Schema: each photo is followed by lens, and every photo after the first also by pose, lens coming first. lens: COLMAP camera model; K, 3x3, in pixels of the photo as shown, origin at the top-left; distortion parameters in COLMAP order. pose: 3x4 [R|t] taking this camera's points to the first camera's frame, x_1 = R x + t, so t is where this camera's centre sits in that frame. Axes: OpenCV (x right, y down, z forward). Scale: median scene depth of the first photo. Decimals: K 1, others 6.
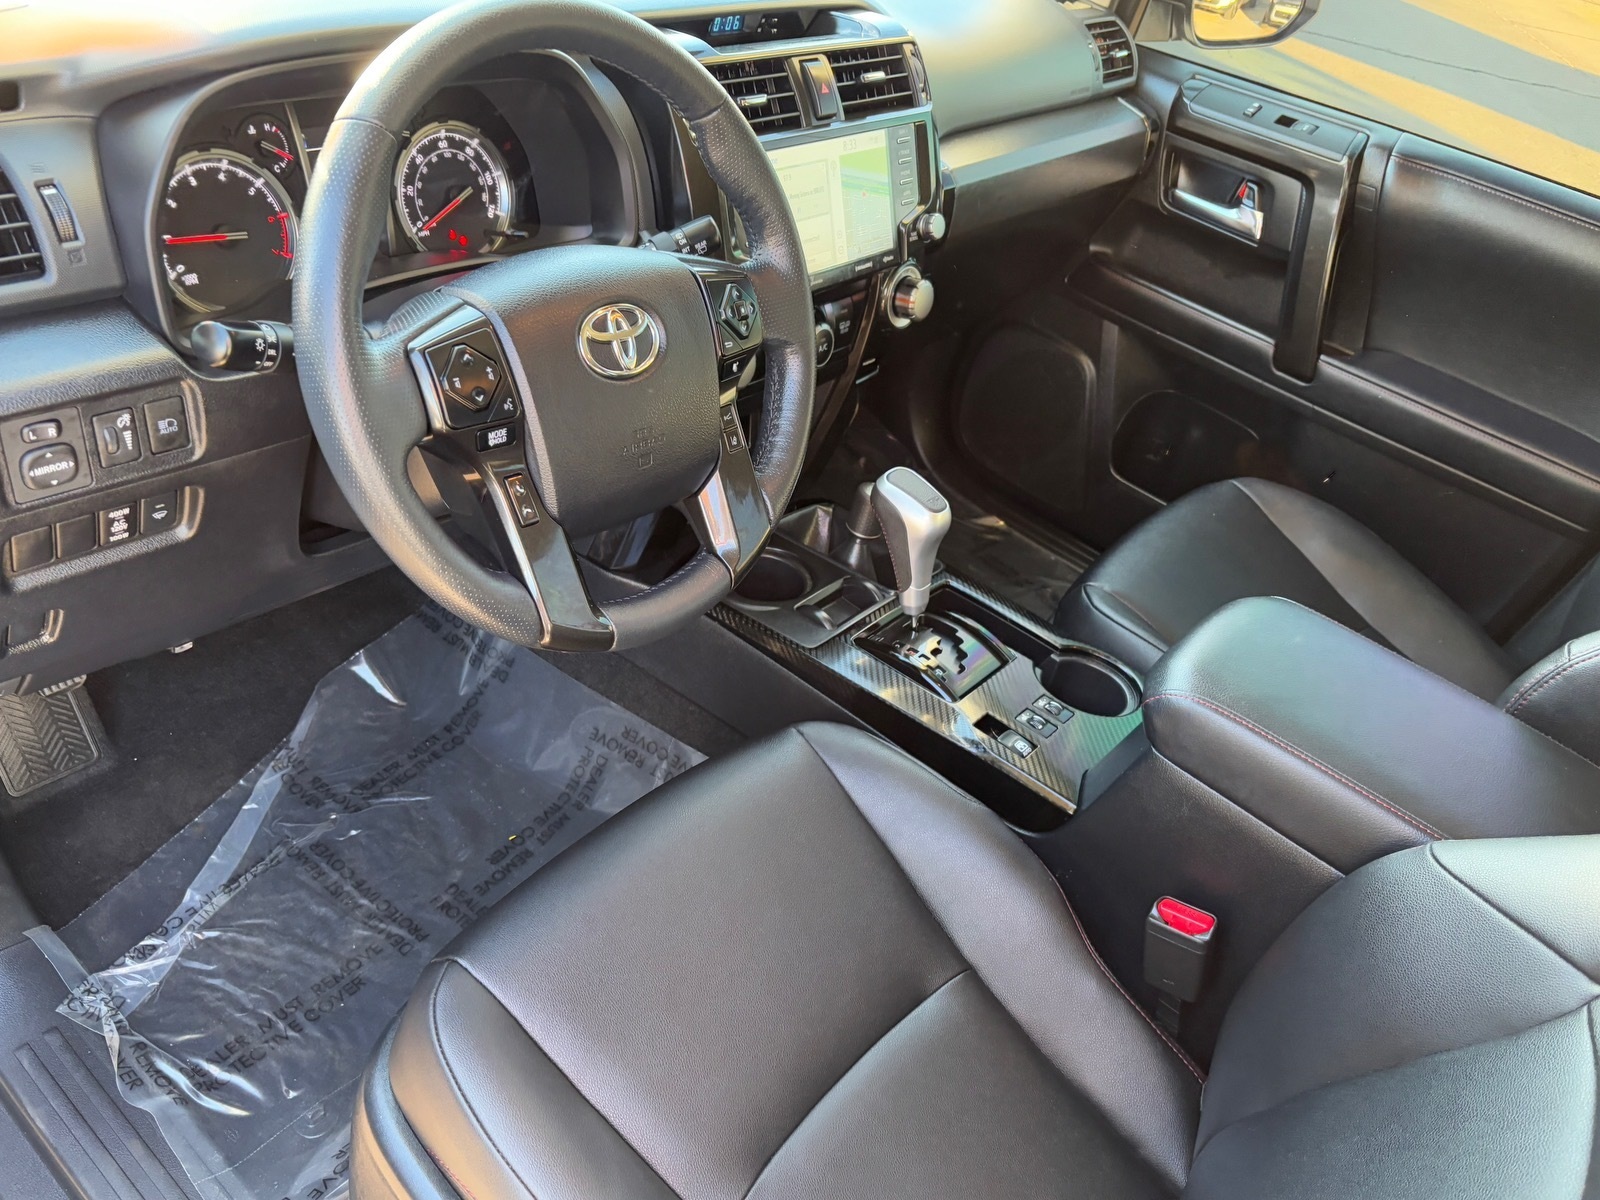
lens RADIAL K [[1287.9, 0, 791.7], [0, 1287.9, 598.3], [0, 0, 1]] dist [0.024920, -0.008445]
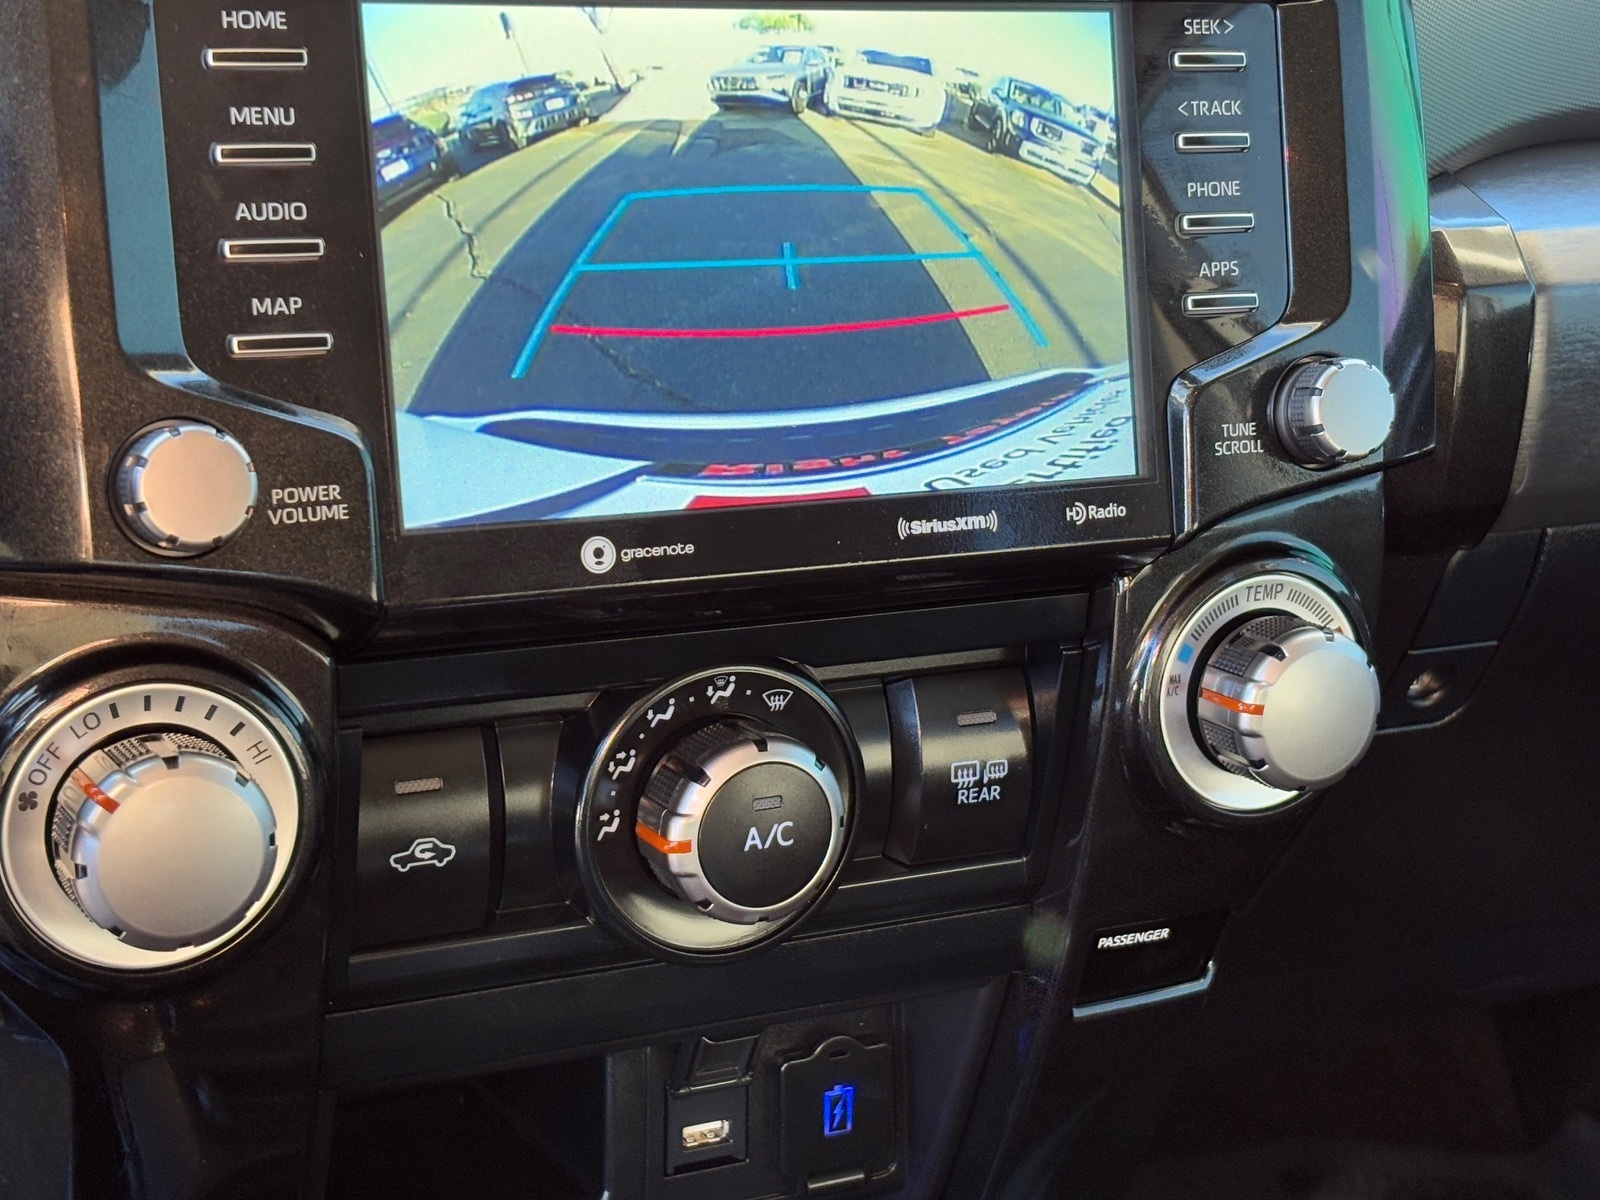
lens RADIAL K [[2730.2, 0, 807.9], [0, 2730.2, 594.4], [0, 0, 1]] dist [0.064664, 0.000000]
pose [[0.903831, 0.069918, -0.422140, 0.297728], [-0.192020, 0.947918, -0.254127, -0.134739], [0.382386, 0.310747, 0.870183, 0.667661]]
